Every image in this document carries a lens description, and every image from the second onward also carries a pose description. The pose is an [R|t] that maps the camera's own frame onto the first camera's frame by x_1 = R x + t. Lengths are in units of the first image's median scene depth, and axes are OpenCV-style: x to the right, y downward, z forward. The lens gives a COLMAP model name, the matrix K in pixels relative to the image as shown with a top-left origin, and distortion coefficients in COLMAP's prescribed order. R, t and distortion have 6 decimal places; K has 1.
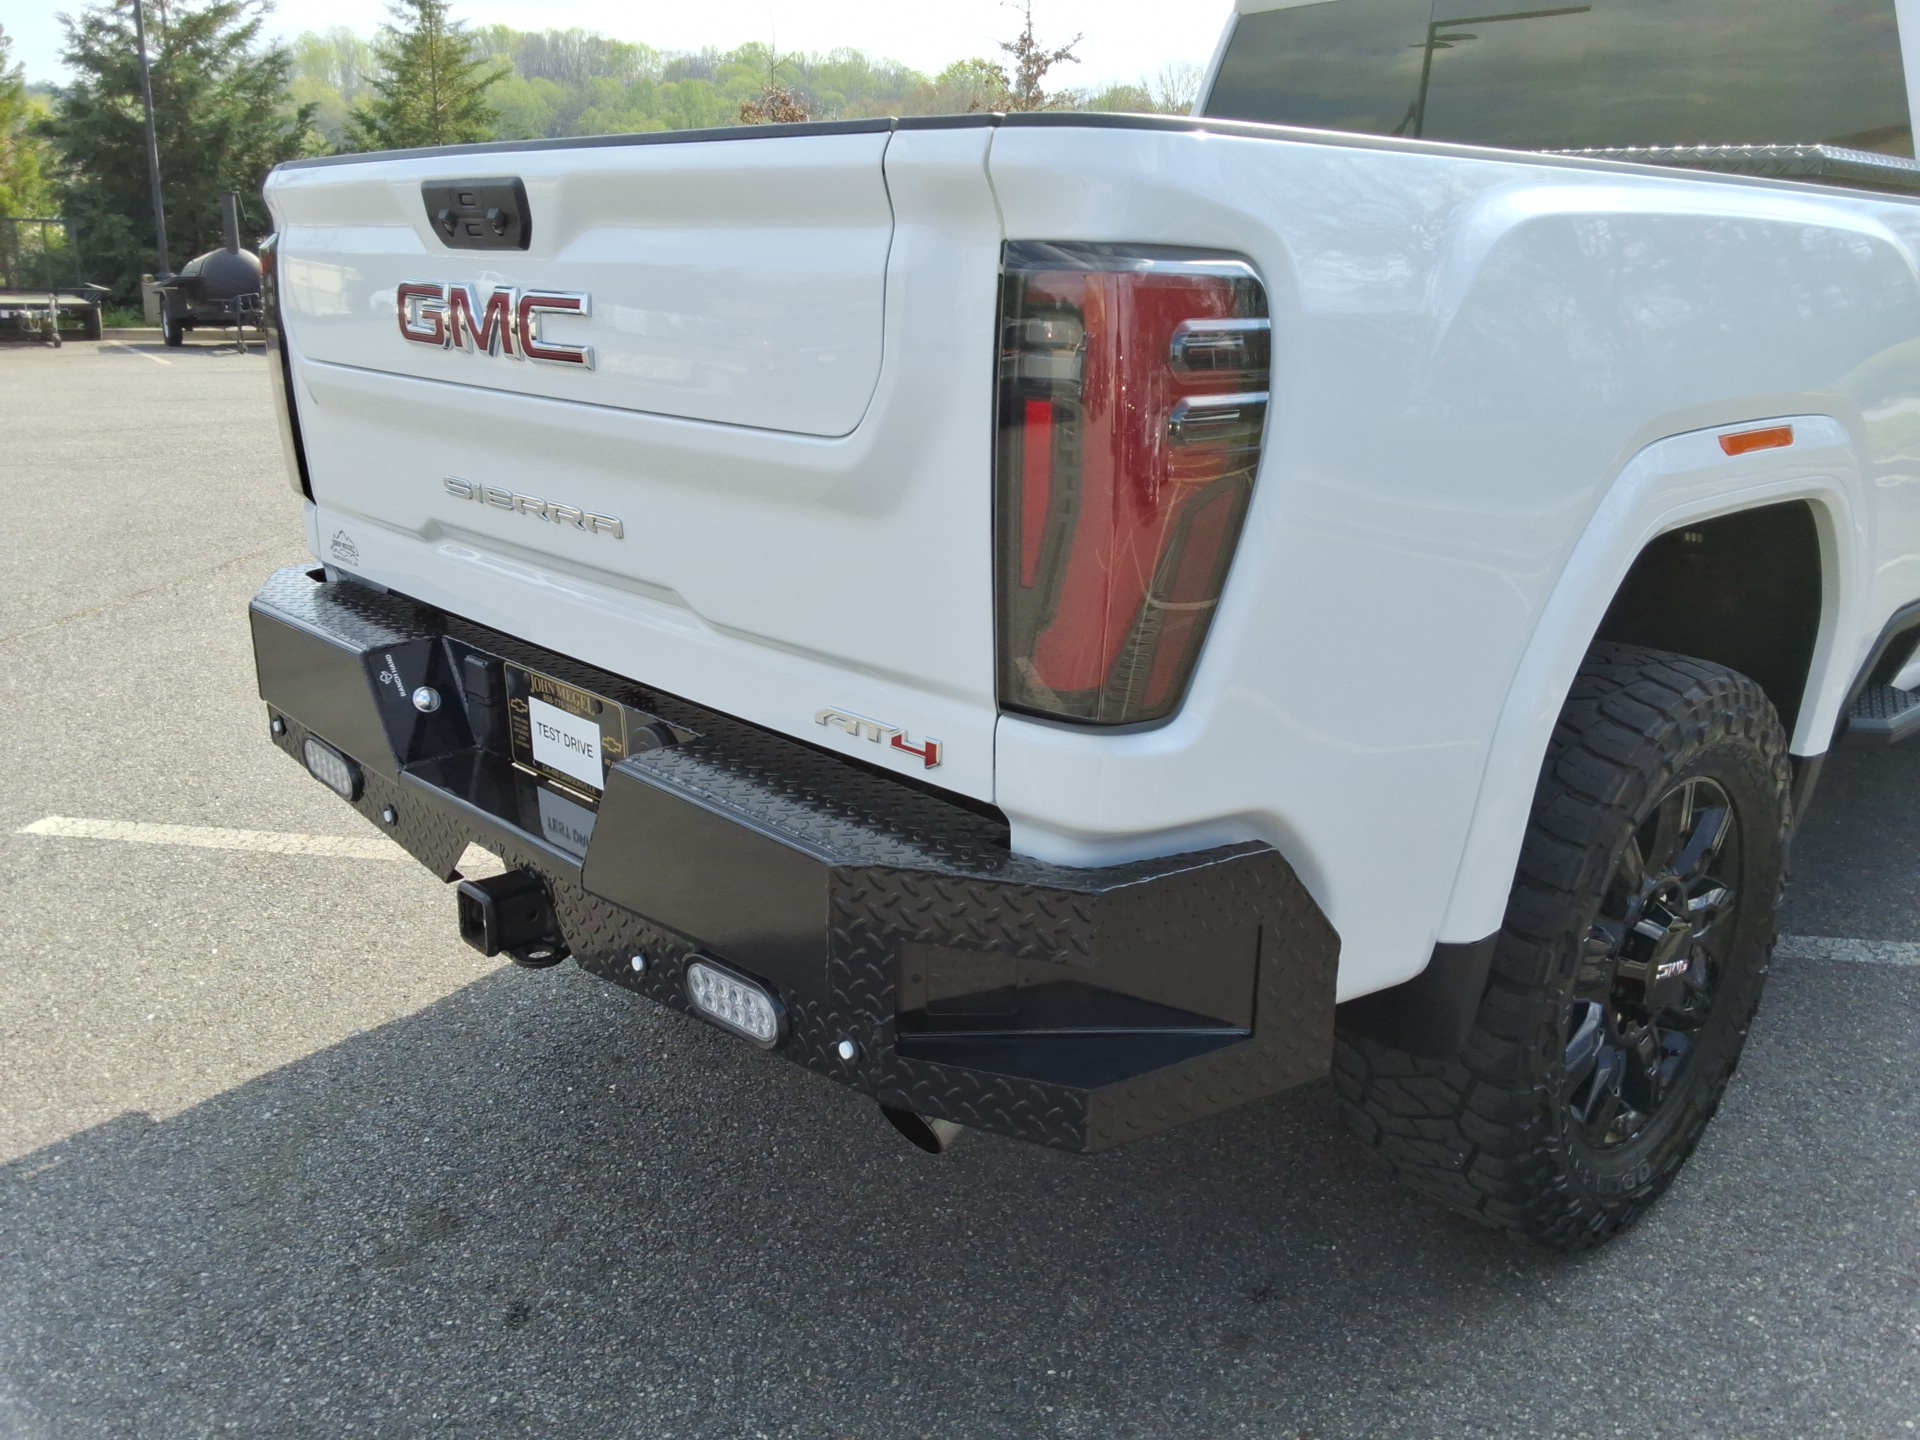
lens RADIAL K [[1530.5, 0, 966.8], [0, 1530.5, 704.1], [0, 0, 1]] dist [0.108650, -0.156301]
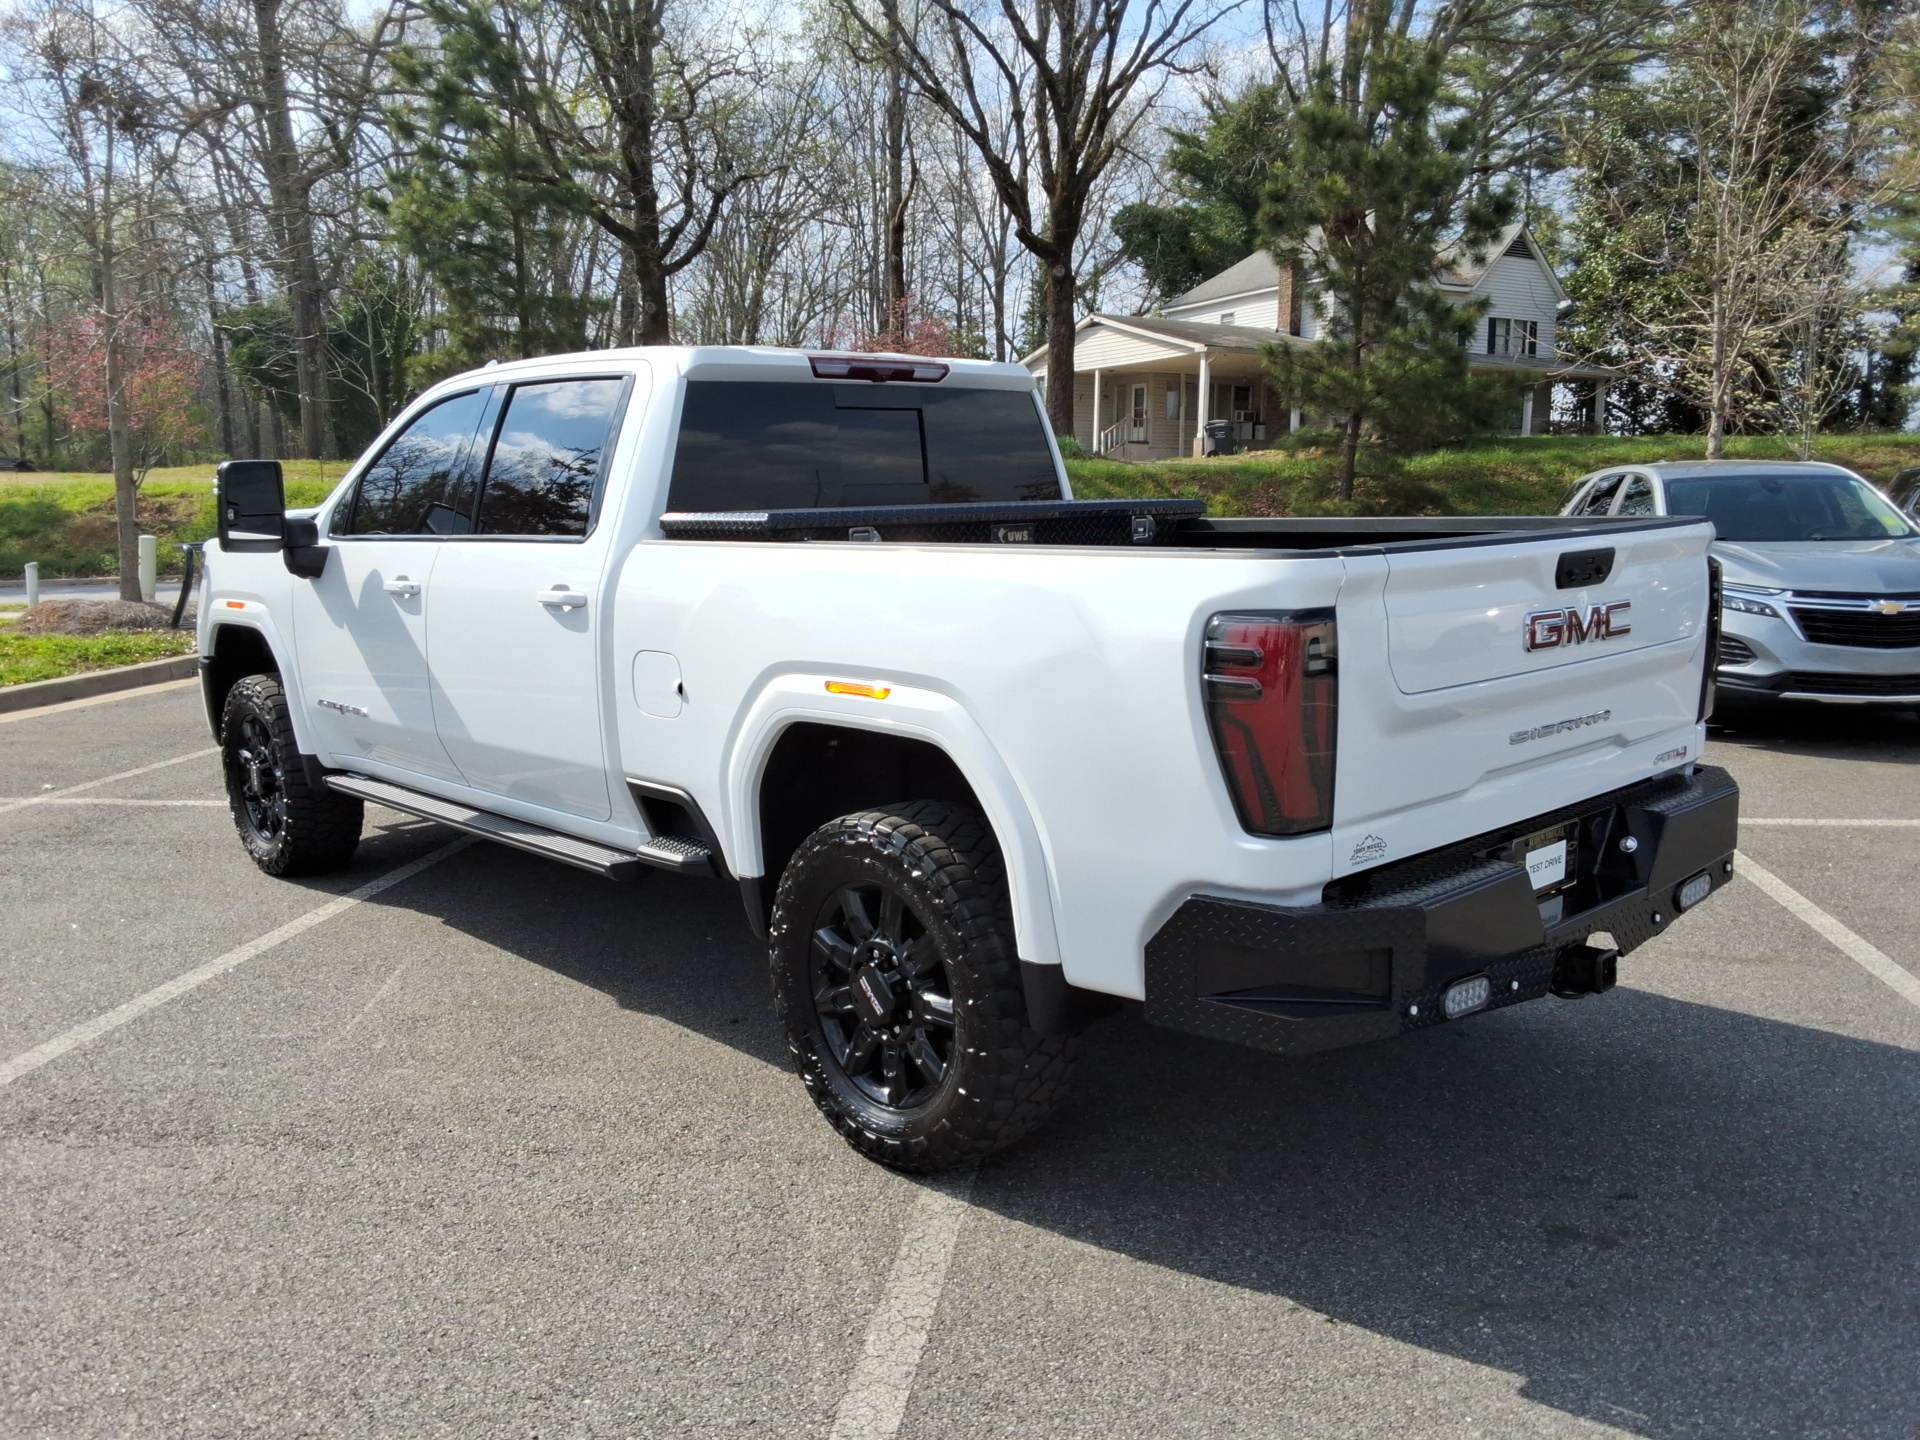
lens RADIAL K [[1544.8, 0, 955.9], [0, 1544.8, 712.3], [0, 0, 1]] dist [0.110333, -0.207037]
pose [[0.010308, -0.163934, 0.986417, -1.523272], [0.303258, 0.940523, 0.153137, -0.466860], [-0.952853, 0.297561, 0.059409, 1.162552]]
